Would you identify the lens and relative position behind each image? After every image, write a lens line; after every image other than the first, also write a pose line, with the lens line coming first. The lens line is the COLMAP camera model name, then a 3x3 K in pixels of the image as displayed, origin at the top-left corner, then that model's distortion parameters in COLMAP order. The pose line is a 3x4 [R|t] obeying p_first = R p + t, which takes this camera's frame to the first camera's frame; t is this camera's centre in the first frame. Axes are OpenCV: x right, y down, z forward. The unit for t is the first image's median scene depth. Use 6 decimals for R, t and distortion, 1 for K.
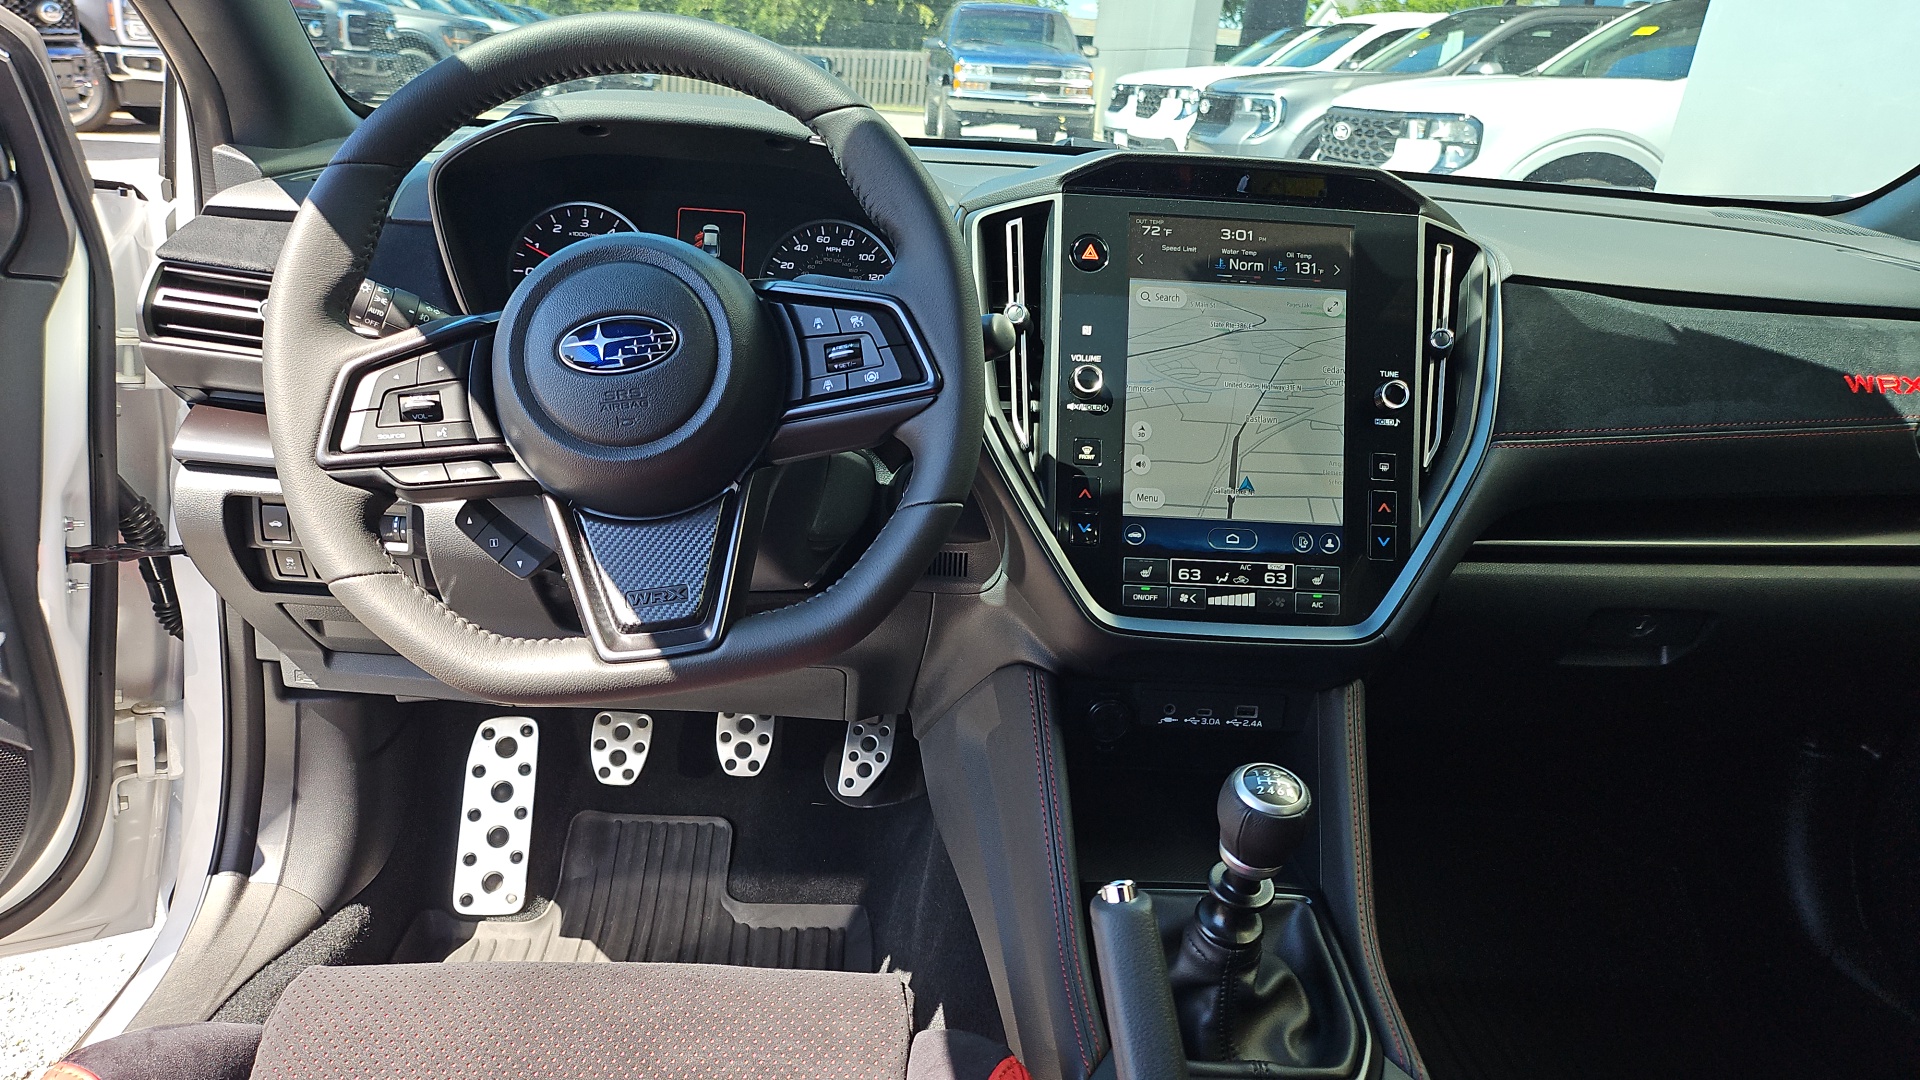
lens RADIAL K [[1392.7, 0, 950.3], [0, 1392.7, 542.8], [0, 0, 1]] dist [0.062645, 0.000088]
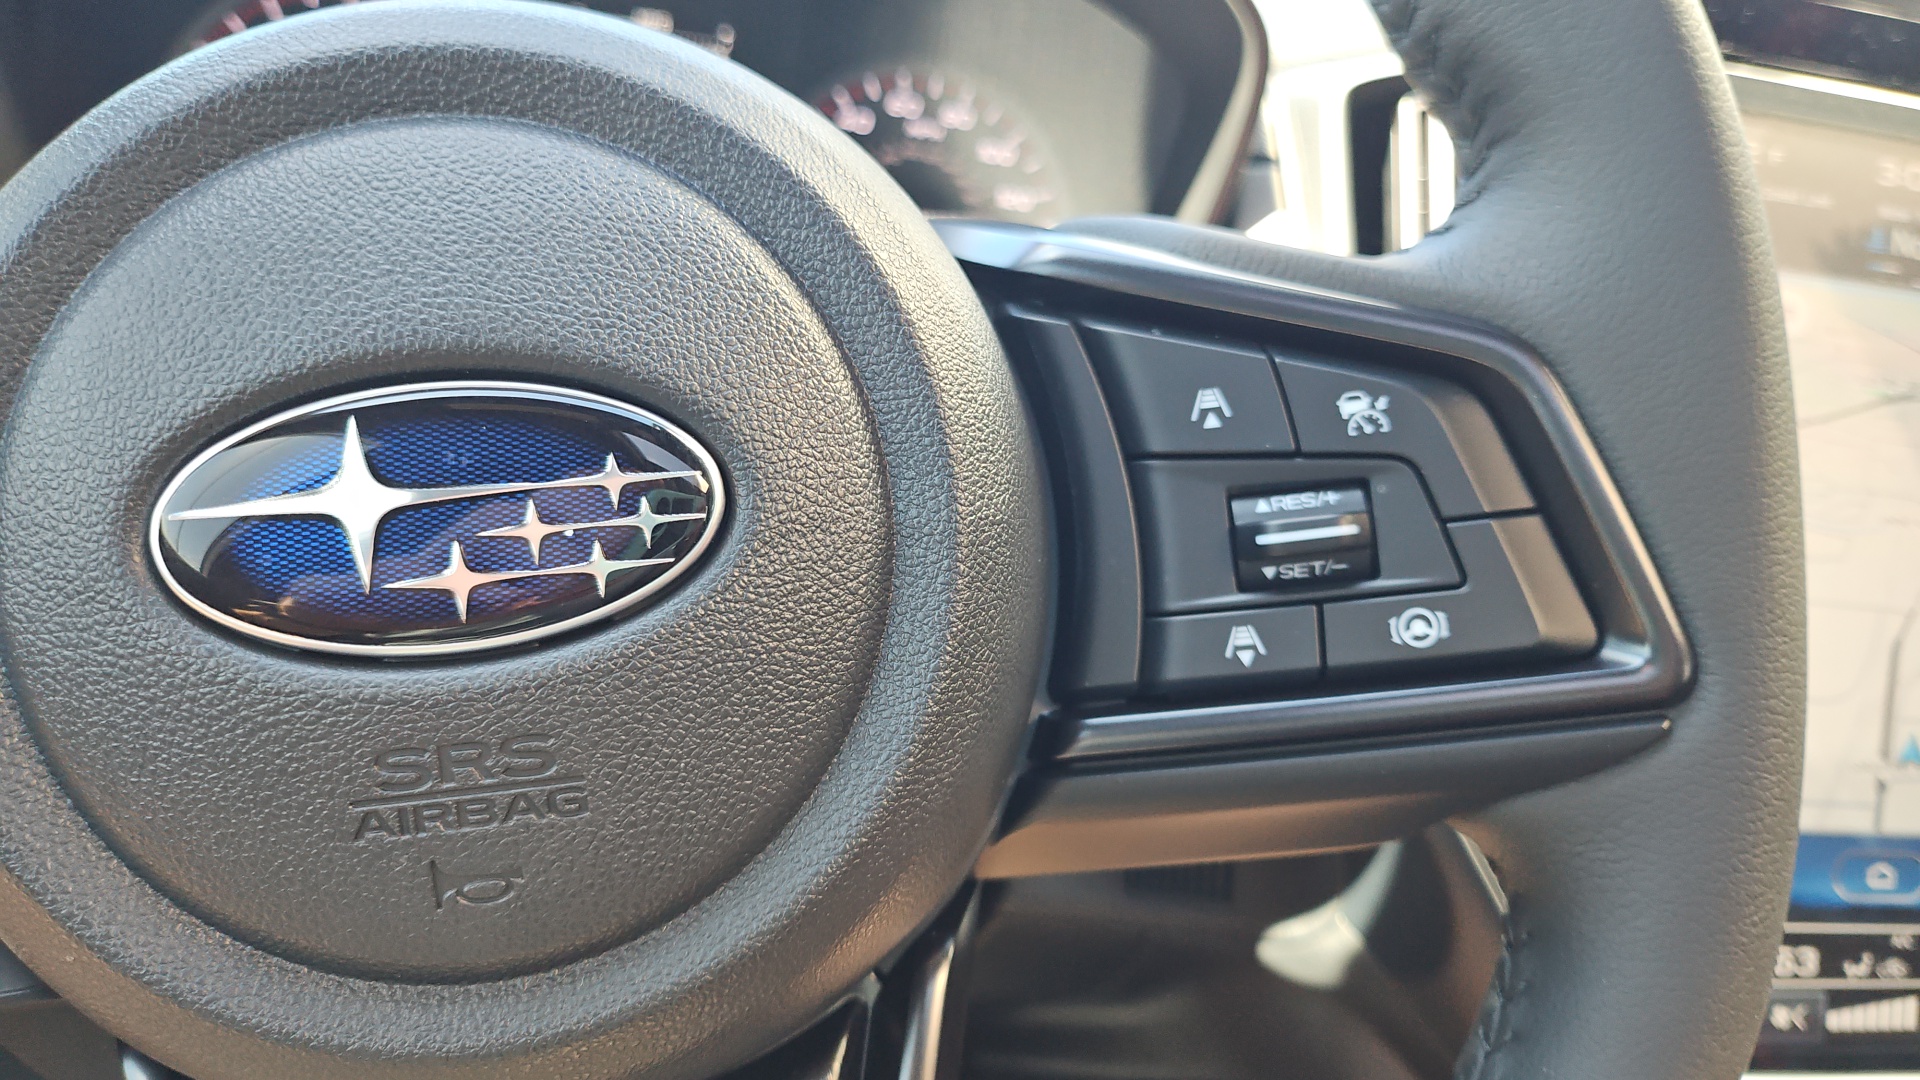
lens RADIAL K [[1423.1, 0, 968.6], [0, 1423.1, 537.2], [0, 0, 1]] dist [0.015869, -0.028936]
pose [[0.990523, 0.039911, 0.131422, -0.179077], [-0.046983, 0.997585, 0.051153, -0.146375], [-0.129063, -0.056843, 0.990006, 0.740831]]
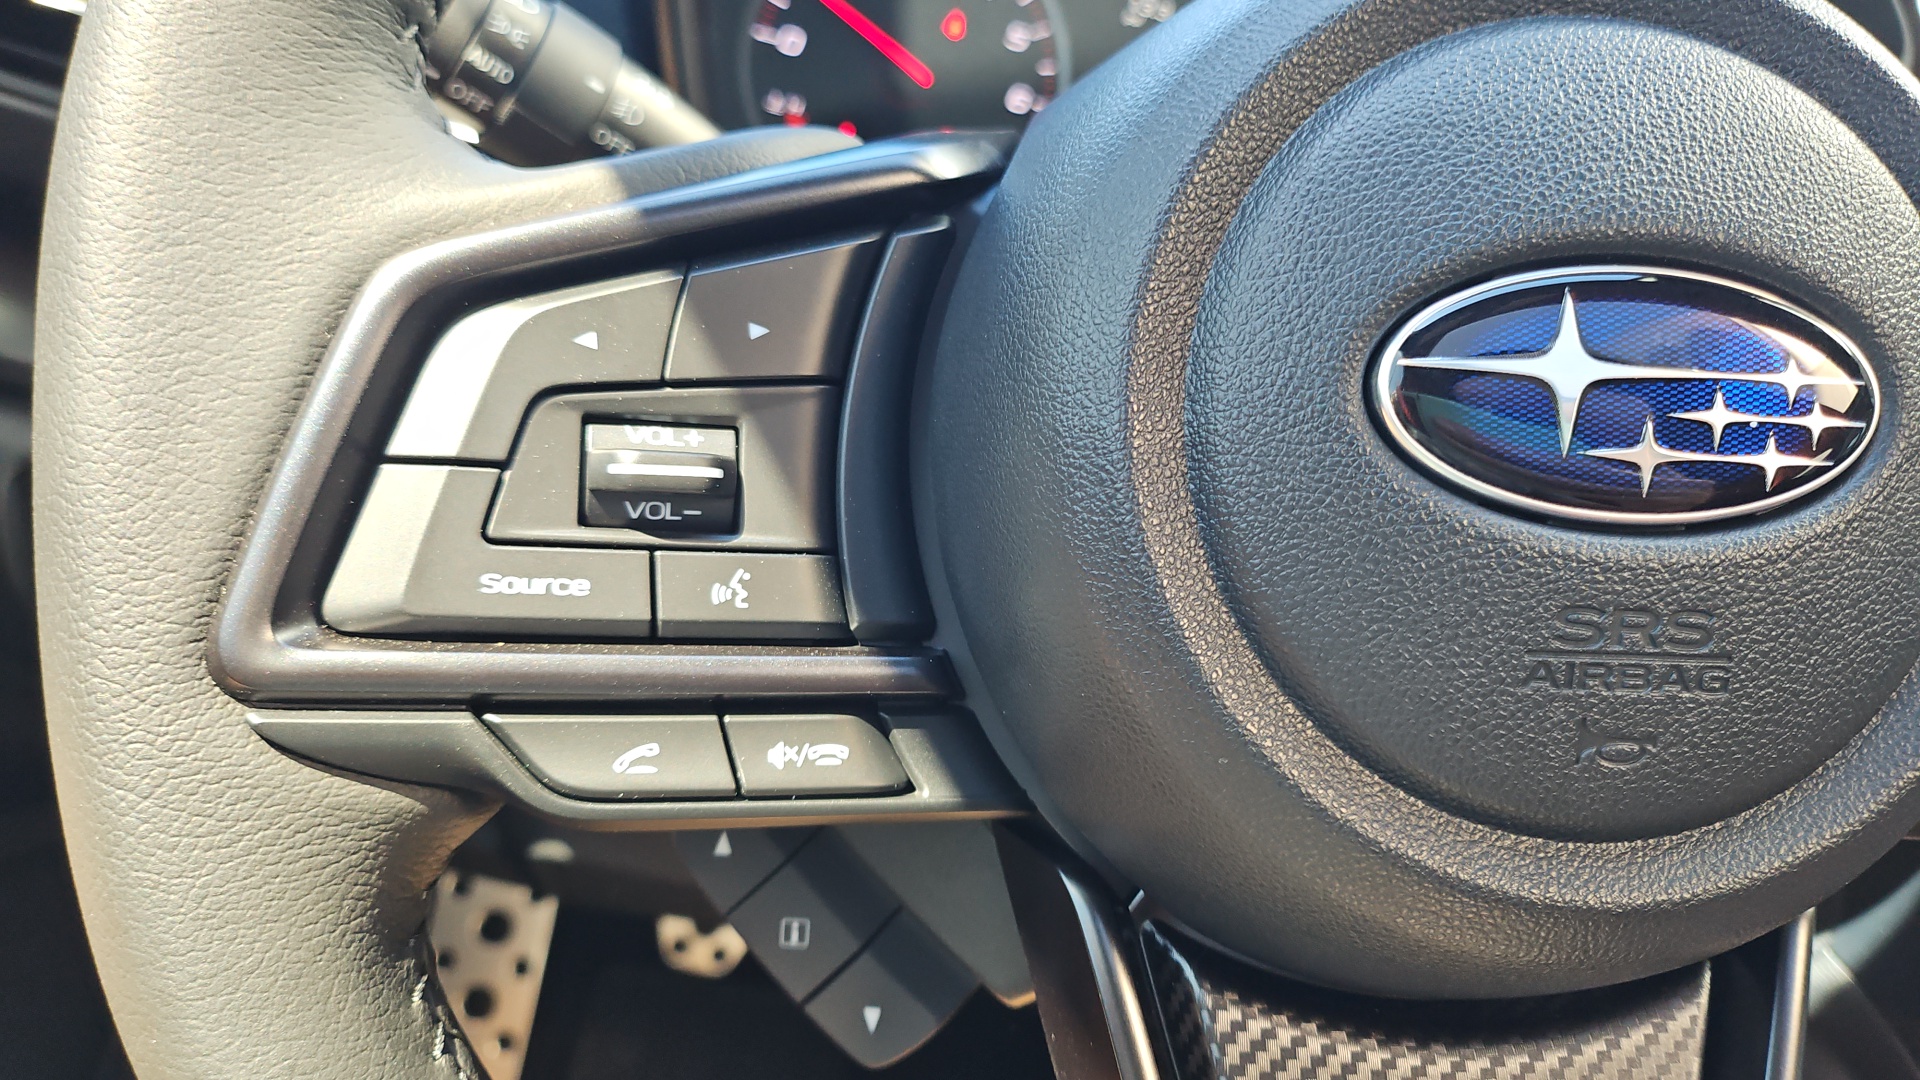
lens RADIAL K [[1423.1, 0, 968.6], [0, 1423.1, 537.2], [0, 0, 1]] dist [0.015869, -0.028936]
pose [[0.983783, 0.167979, 0.062881, -0.336660], [-0.171361, 0.983787, 0.052897, -0.107944], [-0.052976, -0.062814, 0.996618, 0.743180]]
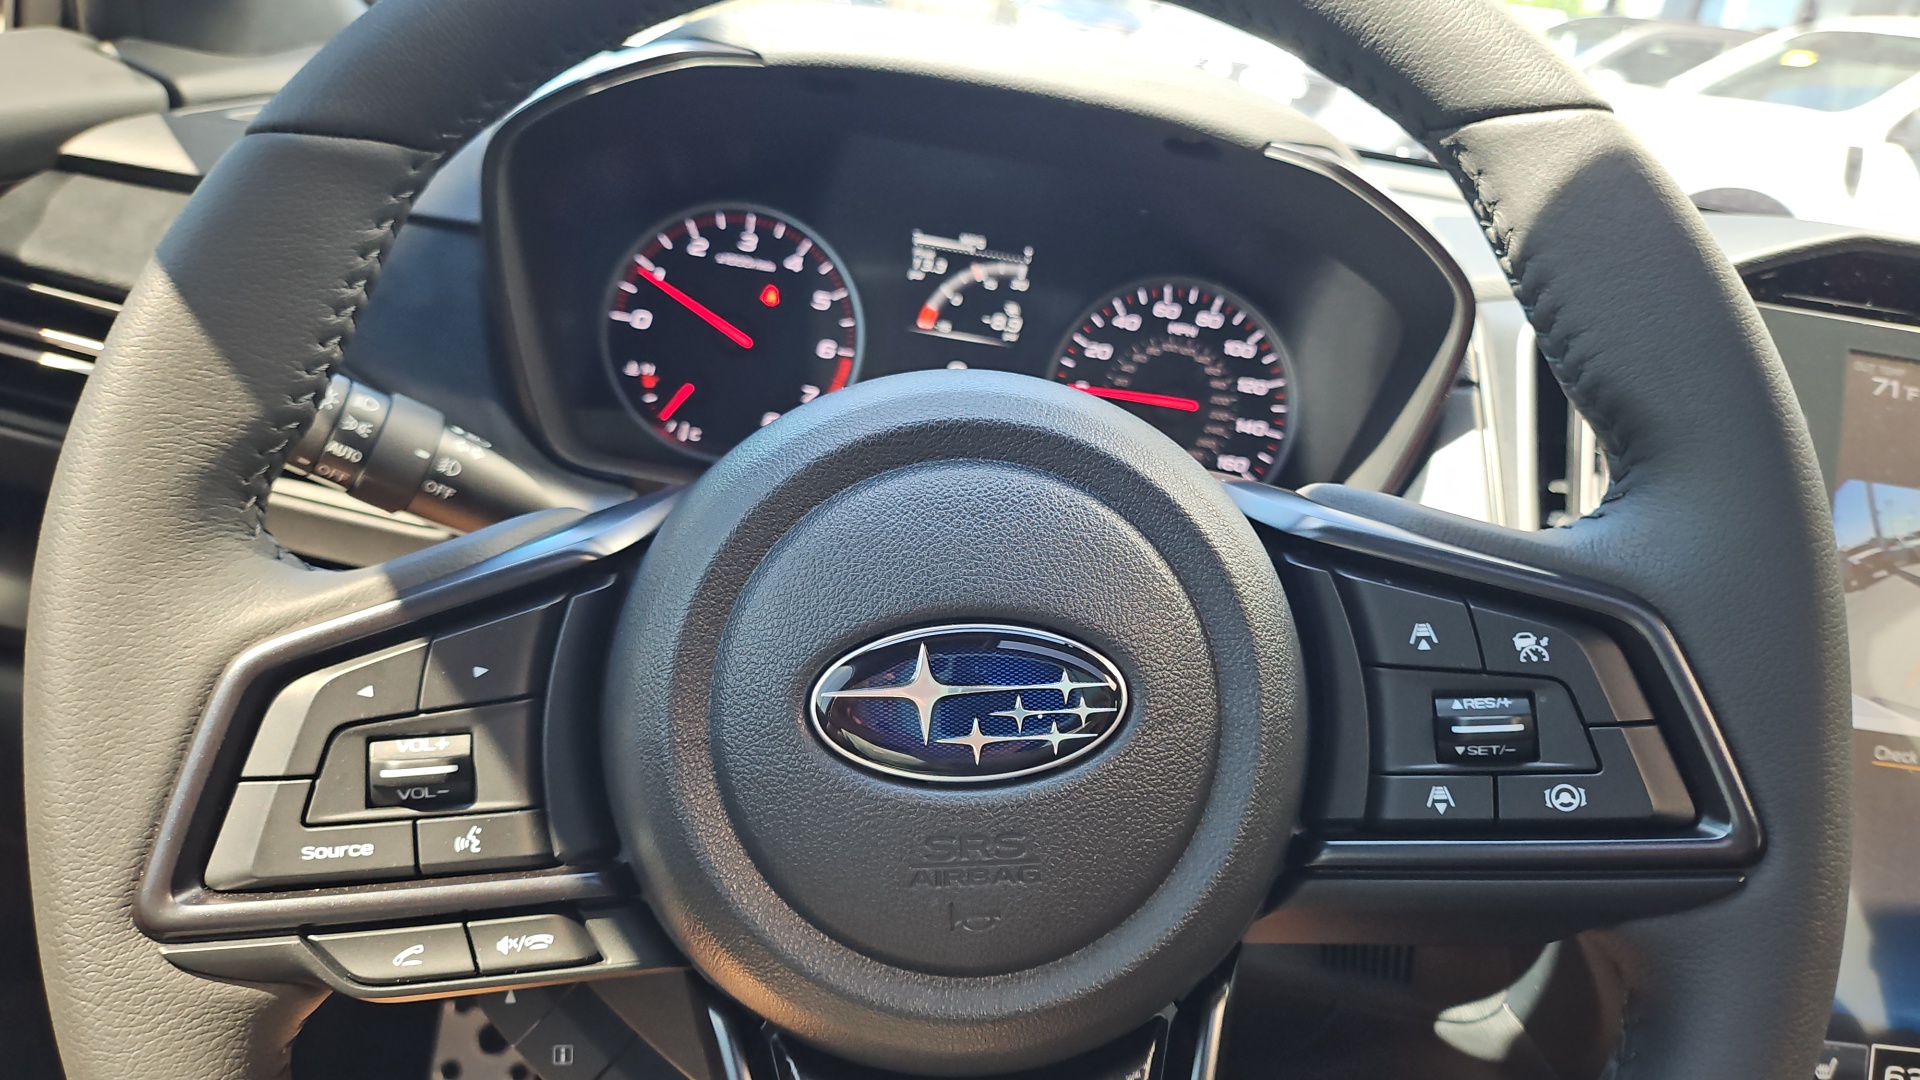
lens RADIAL K [[1431.1, 0, 966.8], [0, 1431.1, 533.9], [0, 0, 1]] dist [0.055960, -0.059034]
pose [[0.995059, 0.098713, 0.010634, -0.235795], [-0.098899, 0.994922, 0.018709, -0.183954], [-0.008733, -0.019668, 0.999768, 0.596456]]
